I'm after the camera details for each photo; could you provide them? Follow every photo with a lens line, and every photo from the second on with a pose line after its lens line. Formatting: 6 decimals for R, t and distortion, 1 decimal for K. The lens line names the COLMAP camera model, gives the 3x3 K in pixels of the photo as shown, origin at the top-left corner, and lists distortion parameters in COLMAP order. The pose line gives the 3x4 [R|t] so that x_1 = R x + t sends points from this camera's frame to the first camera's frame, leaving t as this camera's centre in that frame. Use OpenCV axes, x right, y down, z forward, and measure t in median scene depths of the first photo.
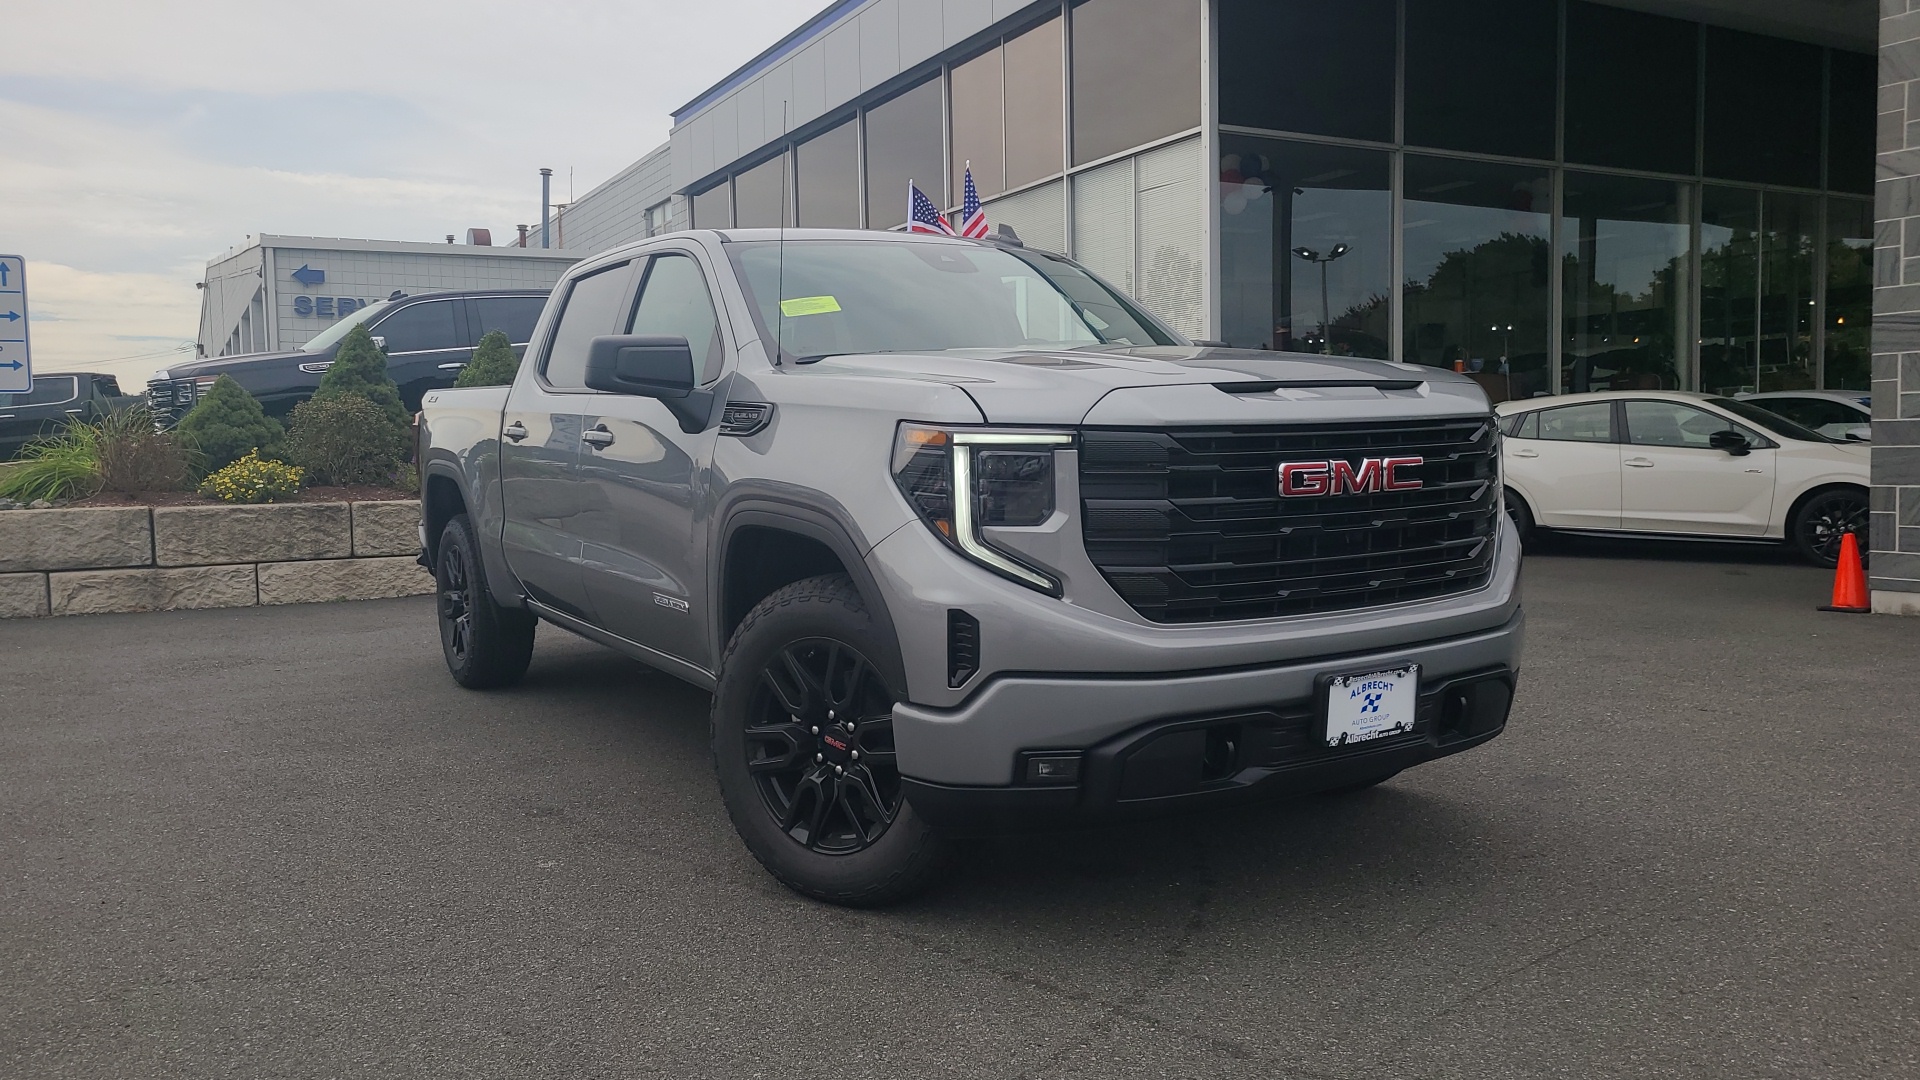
lens RADIAL K [[1435.1, 0, 945.7], [0, 1435.1, 542.6], [0, 0, 1]] dist [0.066220, -0.049477]
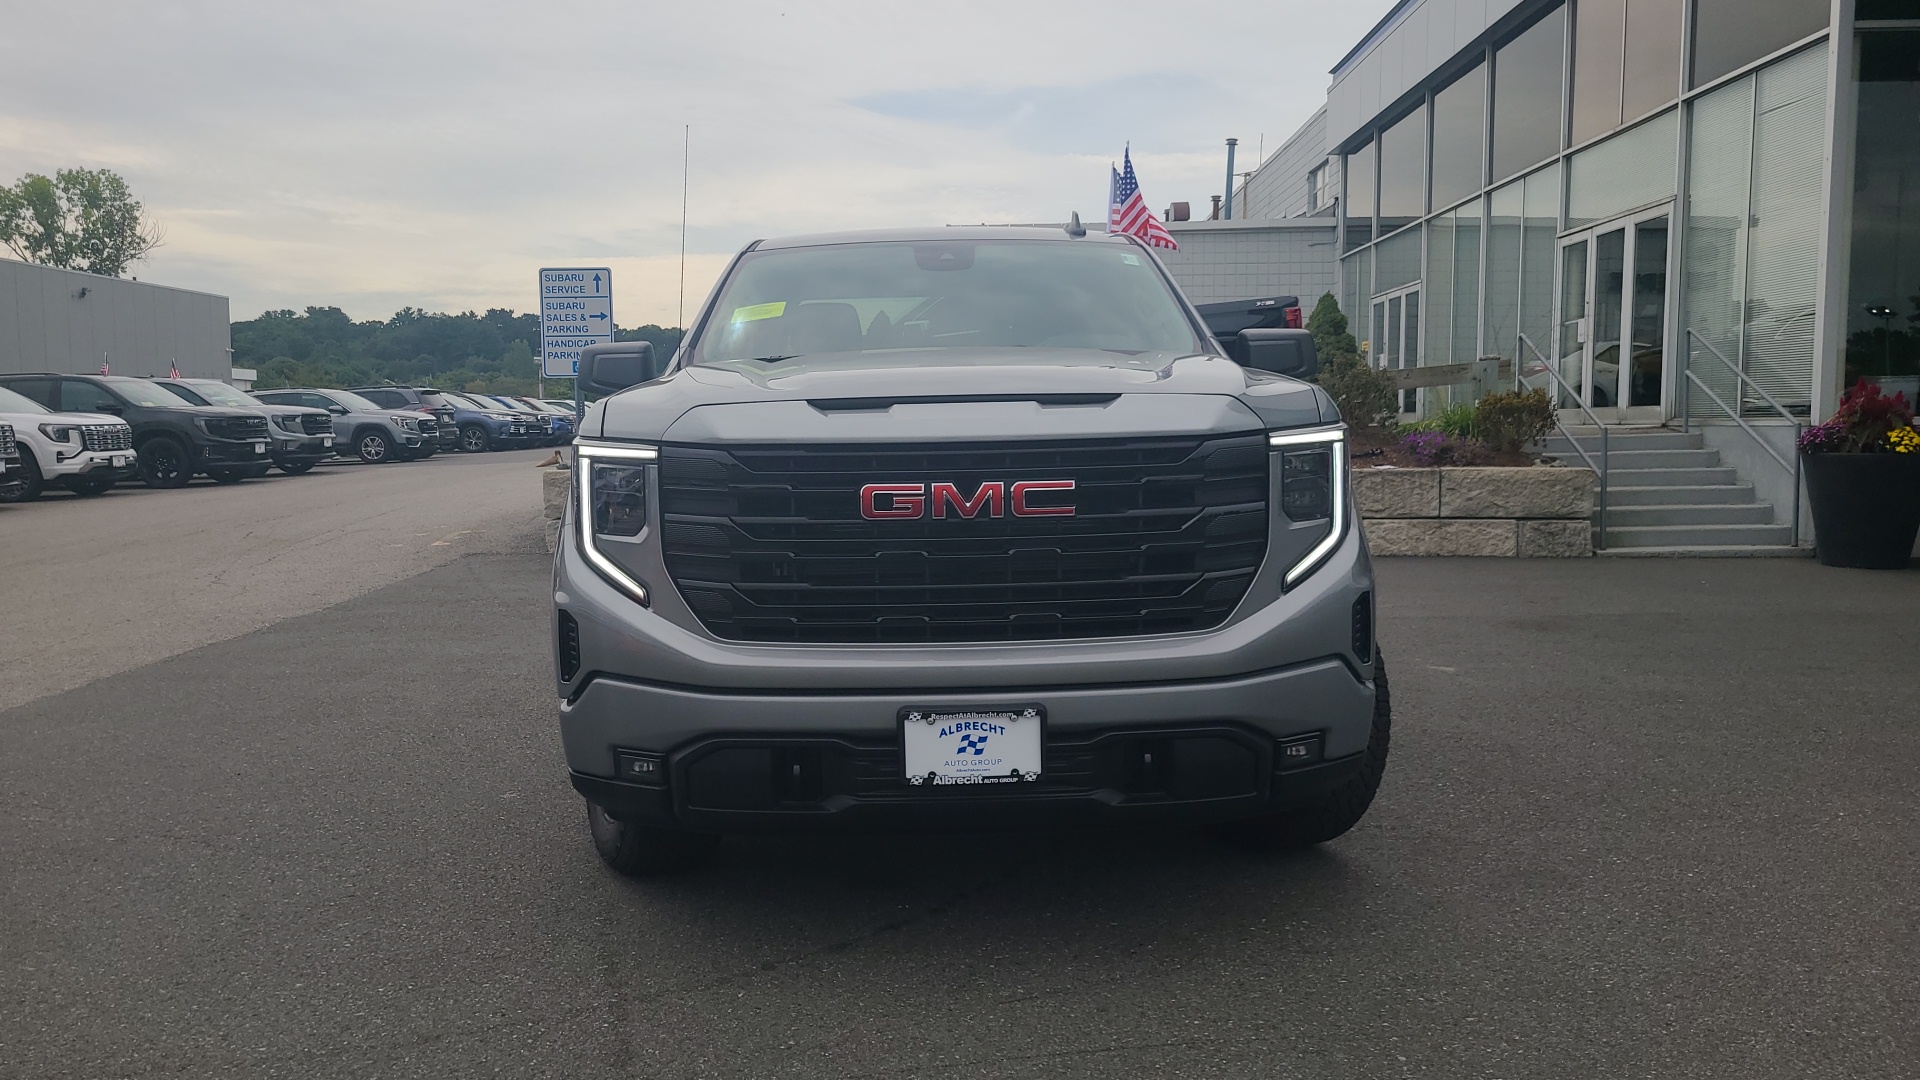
lens RADIAL K [[1435.1, 0, 921.8], [0, 1435.1, 555.5], [0, 0, 1]] dist [0.066220, -0.049477]
pose [[0.859427, 0.060508, -0.507665, 0.714216], [-0.043371, 0.998021, 0.045528, -0.050132], [0.509416, -0.017110, 0.860351, 0.186664]]
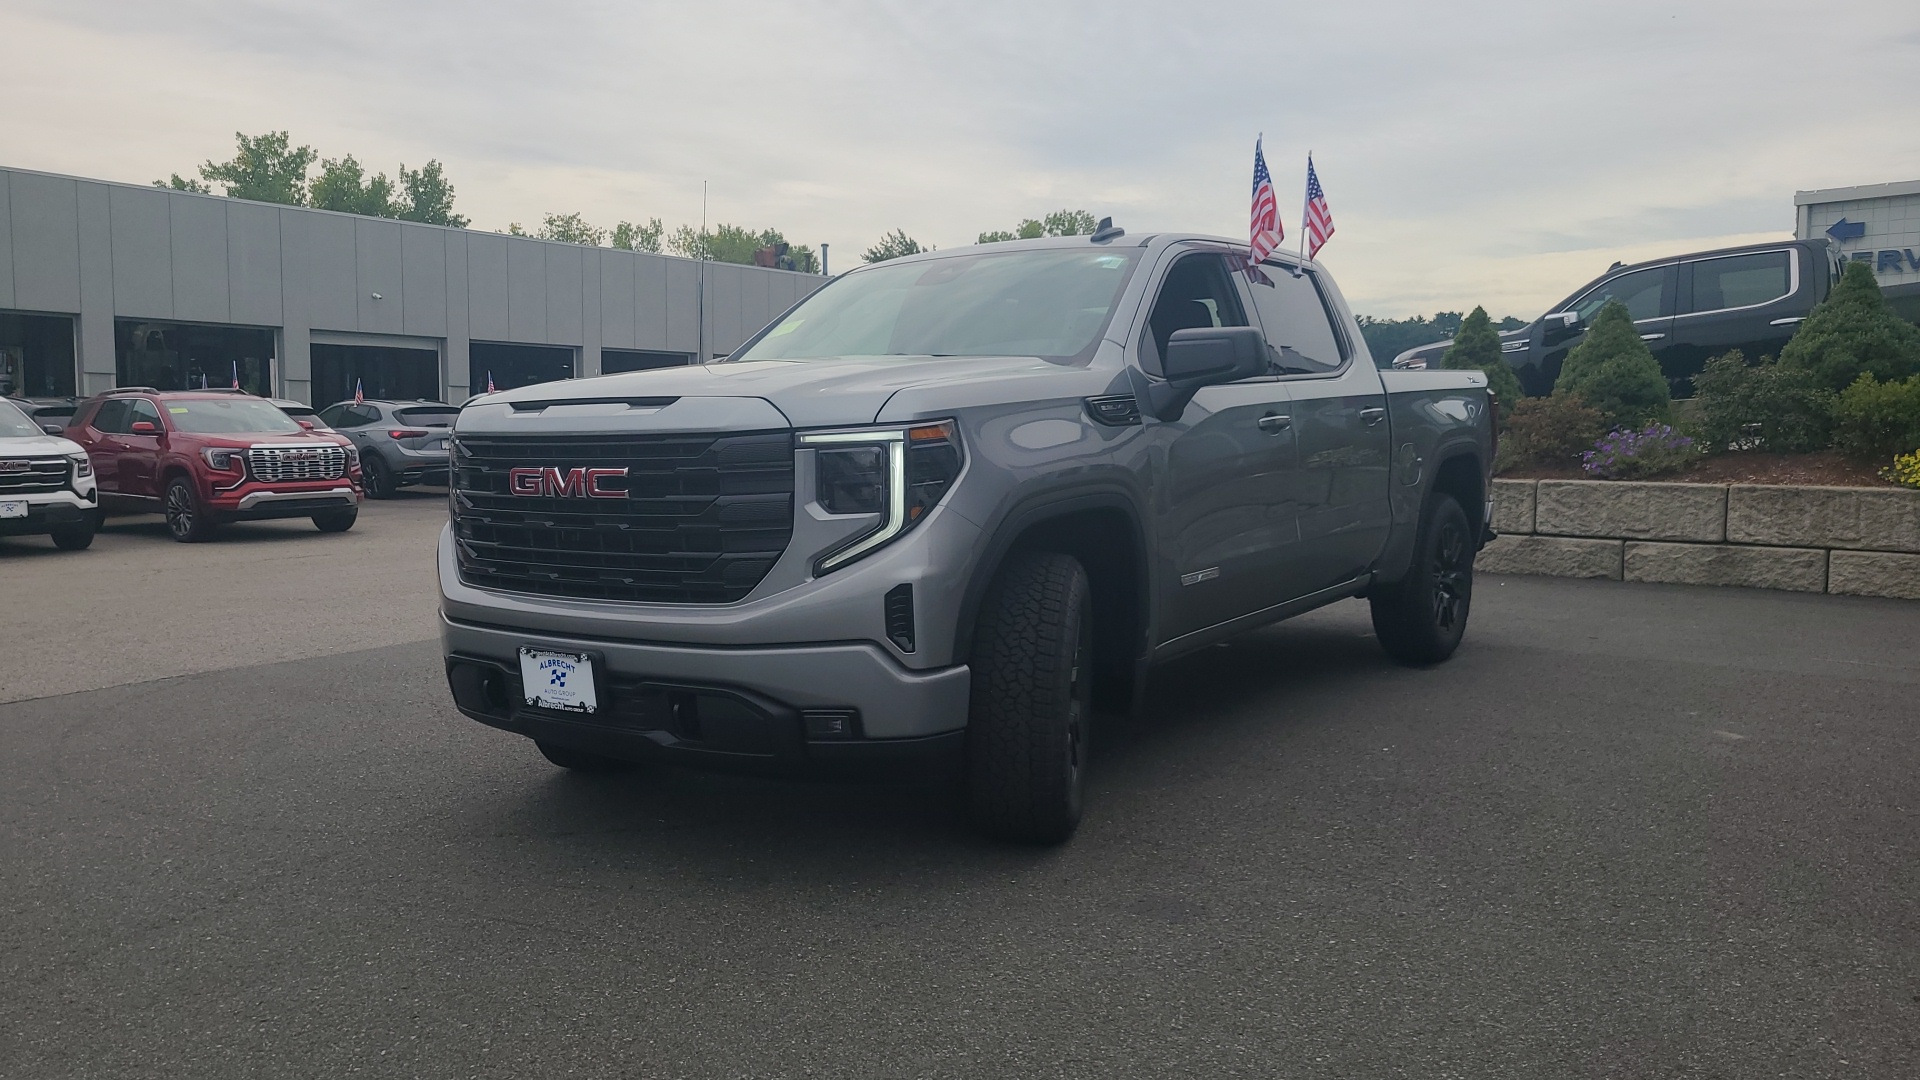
lens RADIAL K [[1435.1, 0, 902.4], [0, 1435.1, 577.6], [0, 0, 1]] dist [0.066220, -0.049477]
pose [[0.373836, 0.112309, -0.920670, 1.427535], [-0.068272, 0.993281, 0.093444, -0.094561], [0.924979, 0.027923, 0.378992, 0.798065]]
